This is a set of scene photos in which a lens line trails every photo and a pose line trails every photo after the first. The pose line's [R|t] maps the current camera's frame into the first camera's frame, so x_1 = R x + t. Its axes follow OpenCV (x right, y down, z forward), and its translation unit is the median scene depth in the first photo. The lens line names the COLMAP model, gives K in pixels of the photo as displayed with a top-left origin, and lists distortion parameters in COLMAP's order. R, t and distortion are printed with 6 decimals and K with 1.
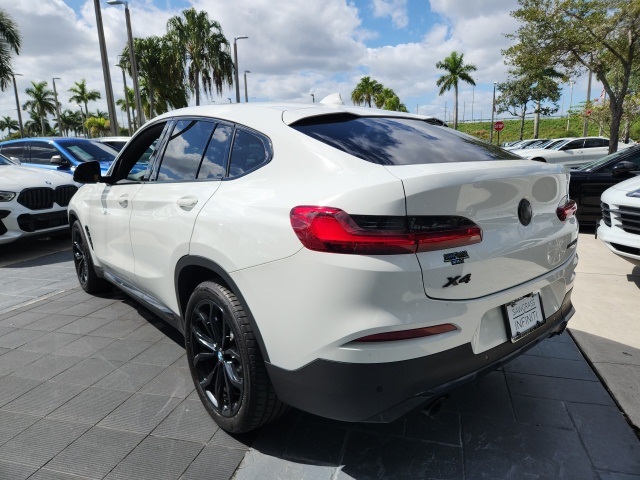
lens RADIAL K [[430.3, 0, 312.0], [0, 430.3, 238.7], [0, 0, 1]] dist [0.060468, -0.049512]
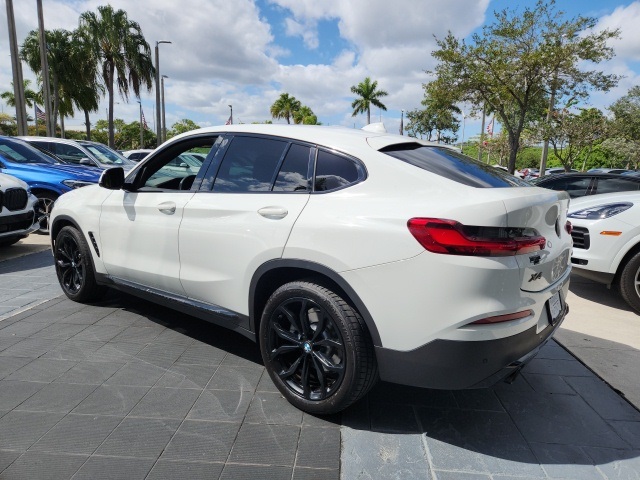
lens RADIAL K [[431.1, 0, 317.3], [0, 431.1, 238.7], [0, 0, 1]] dist [0.064604, -0.056712]
pose [[0.976197, 0.018522, 0.216094, -0.030930], [-0.011894, 0.999419, -0.031934, 0.001533], [-0.216560, 0.028603, 0.975850, -0.008427]]
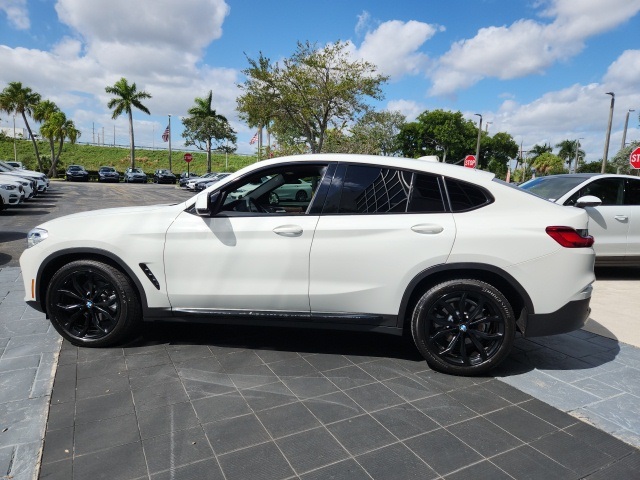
lens RADIAL K [[429.1, 0, 323.5], [0, 429.1, 245.2], [0, 0, 1]] dist [0.068097, -0.055687]
pose [[0.714544, -0.055609, 0.697377, -0.114070], [0.087063, 0.996155, -0.009773, -0.003284], [-0.694152, 0.067699, 0.716638, 0.017093]]
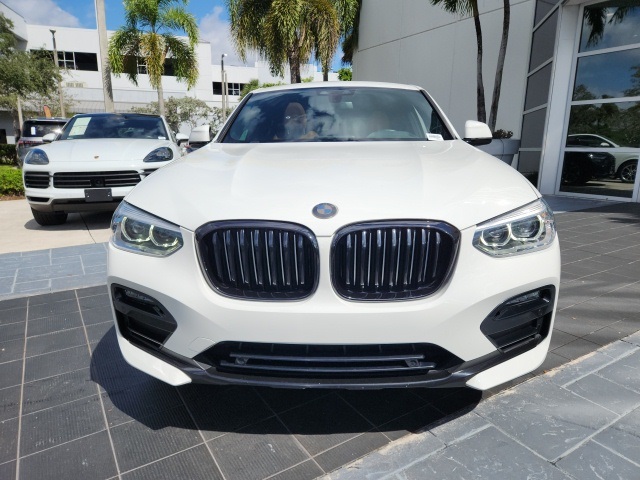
lens RADIAL K [[425.8, 0, 326.6], [0, 425.8, 254.1], [0, 0, 1]] dist [0.068552, -0.058989]
pose [[-0.749352, -0.140952, 0.646997, -0.102211], [0.146893, 0.917353, 0.369982, -0.033976], [-0.645674, 0.372286, -0.666715, 0.216384]]
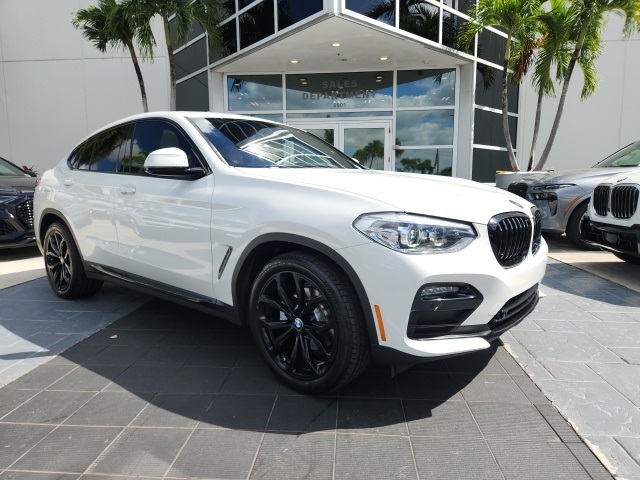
lens RADIAL K [[430.5, 0, 320.0], [0, 430.5, 240.0], [0, 0, 1]] dist [0.062787, -0.053793]
pose [[-0.980111, 0.057782, -0.189854, -0.020077], [-0.006490, 0.946828, 0.321675, -0.040211], [0.198346, 0.316509, -0.927621, 0.251568]]
